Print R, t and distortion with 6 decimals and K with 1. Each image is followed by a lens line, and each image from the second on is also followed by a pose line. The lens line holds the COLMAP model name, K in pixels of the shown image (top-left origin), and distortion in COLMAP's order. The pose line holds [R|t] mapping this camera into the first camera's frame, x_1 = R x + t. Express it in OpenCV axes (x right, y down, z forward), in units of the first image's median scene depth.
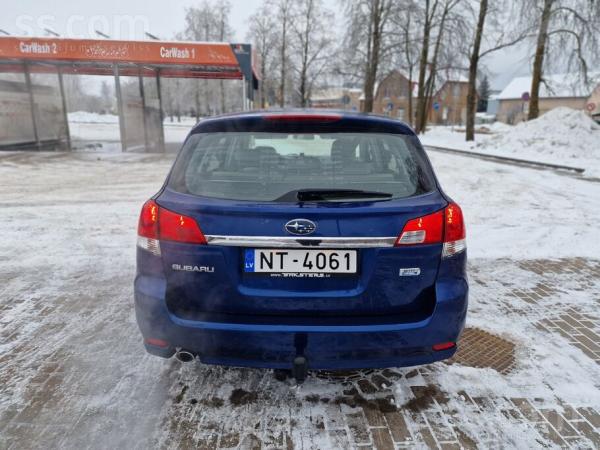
lens RADIAL K [[396.5, 0, 302.3], [0, 396.5, 222.7], [0, 0, 1]] dist [0.054952, -0.044287]
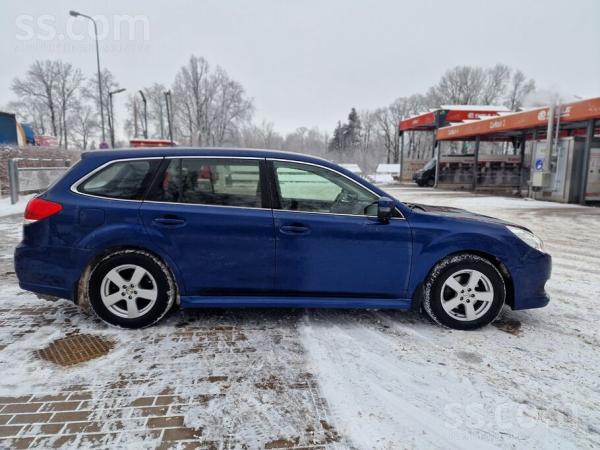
lens RADIAL K [[396.5, 0, 294.9], [0, 396.5, 226.8], [0, 0, 1]] dist [0.054952, -0.044287]
pose [[0.051522, 0.130349, -0.990129, 1.515099], [-0.261631, 0.958580, 0.112581, -0.296667], [0.963792, 0.253248, 0.083491, 1.387462]]
